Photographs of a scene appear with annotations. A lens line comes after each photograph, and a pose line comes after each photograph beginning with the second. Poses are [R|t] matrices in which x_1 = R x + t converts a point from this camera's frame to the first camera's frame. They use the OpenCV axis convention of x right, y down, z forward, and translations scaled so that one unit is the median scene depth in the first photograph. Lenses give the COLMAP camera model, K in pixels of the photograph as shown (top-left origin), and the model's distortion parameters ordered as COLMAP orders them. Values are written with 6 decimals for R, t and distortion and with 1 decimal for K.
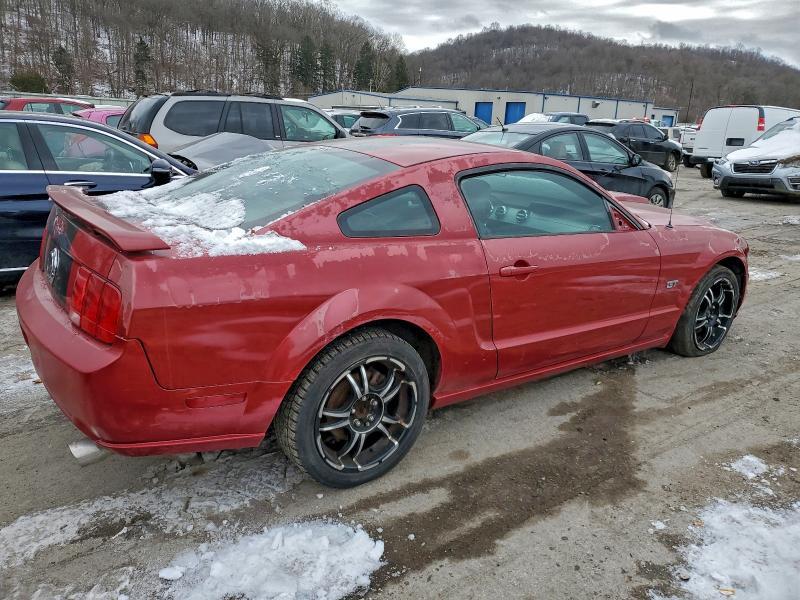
lens RADIAL K [[610.9, 0, 396.6], [0, 610.9, 297.1], [0, 0, 1]] dist [0.019933, 0.003585]
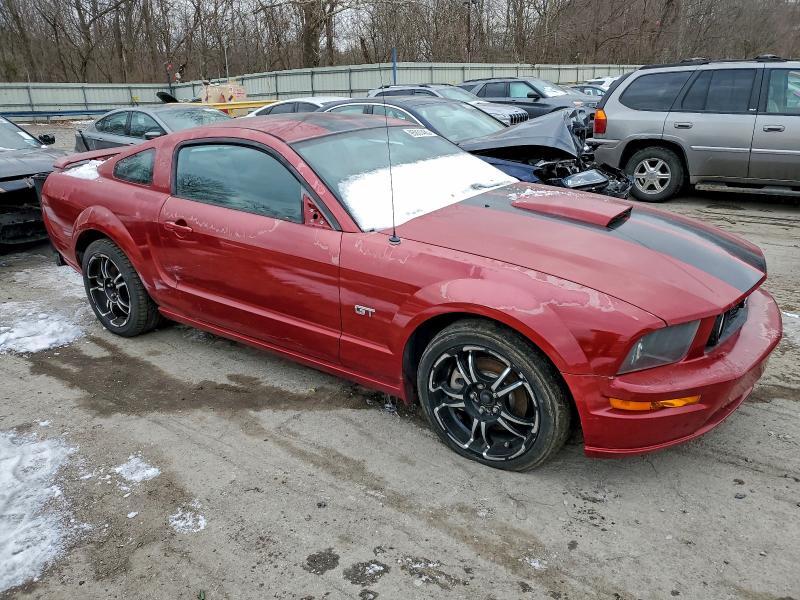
lens RADIAL K [[610.9, 0, 398.8], [0, 610.9, 302.8], [0, 0, 1]] dist [0.019933, 0.003585]
pose [[0.329656, 0.282137, -0.900958, 1.514074], [-0.238730, 0.948200, 0.209581, -0.266800], [0.913419, 0.145997, 0.379934, 0.996055]]
